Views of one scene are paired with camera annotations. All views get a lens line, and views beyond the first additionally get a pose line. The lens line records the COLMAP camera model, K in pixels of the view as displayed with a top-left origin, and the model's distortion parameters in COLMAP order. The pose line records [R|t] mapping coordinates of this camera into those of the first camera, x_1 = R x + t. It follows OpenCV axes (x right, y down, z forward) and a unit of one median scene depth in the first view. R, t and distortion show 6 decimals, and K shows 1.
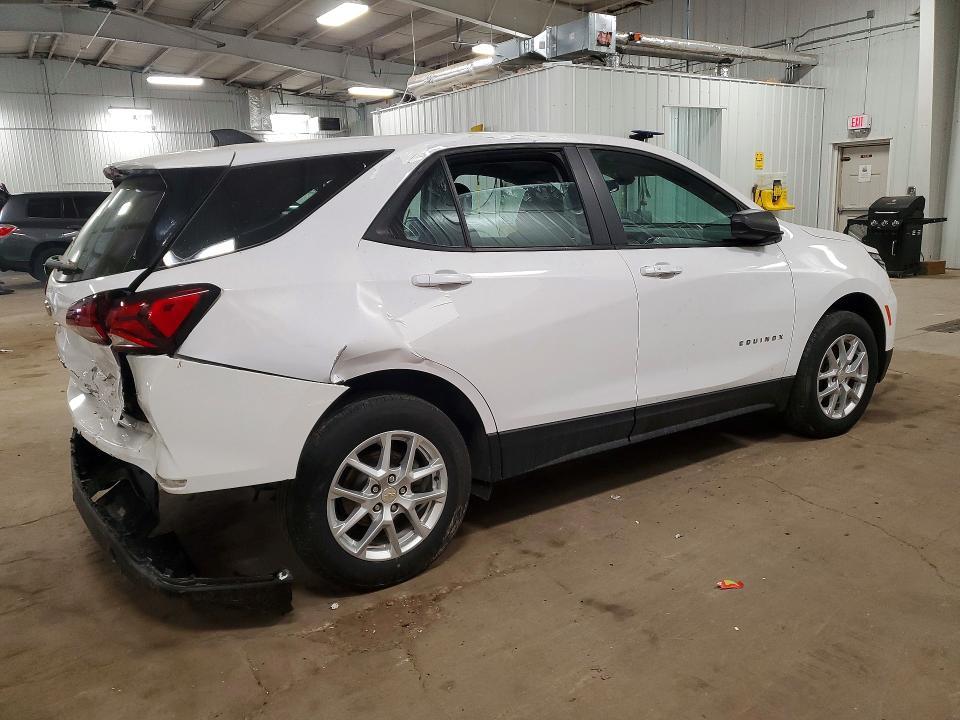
lens RADIAL K [[744.1, 0, 480.0], [0, 744.1, 360.0], [0, 0, 1]] dist [0.009080, -0.000436]
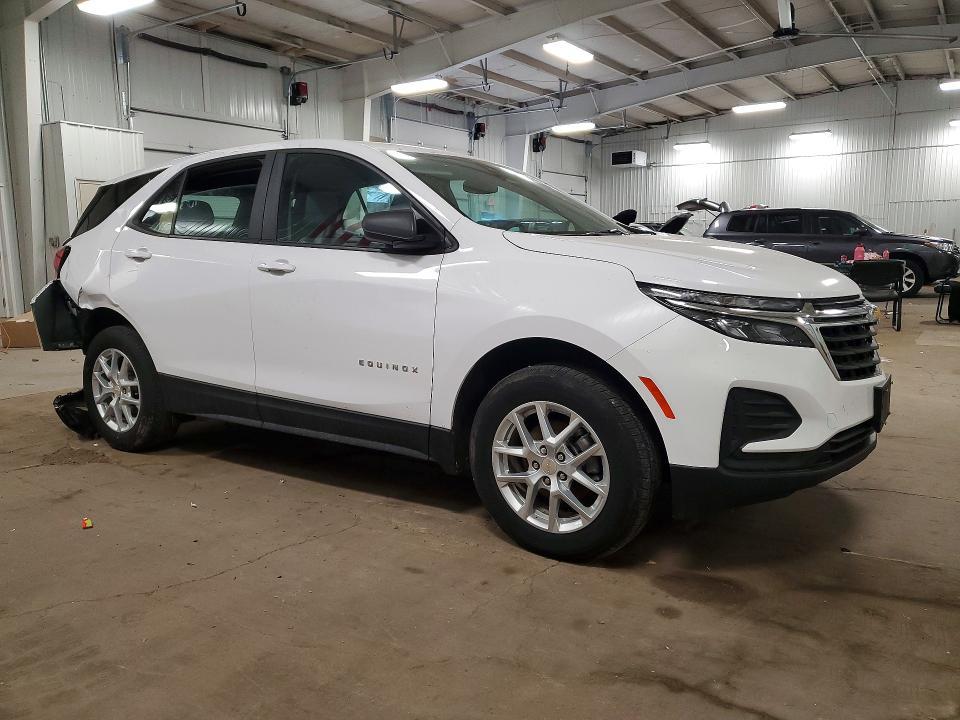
lens RADIAL K [[744.1, 0, 480.0], [0, 744.1, 360.0], [0, 0, 1]] dist [0.009080, -0.000436]
pose [[0.391937, 0.169879, -0.904172, 1.139510], [-0.195345, 0.975760, 0.098652, -0.132314], [0.899014, 0.137960, 0.415621, 0.739374]]
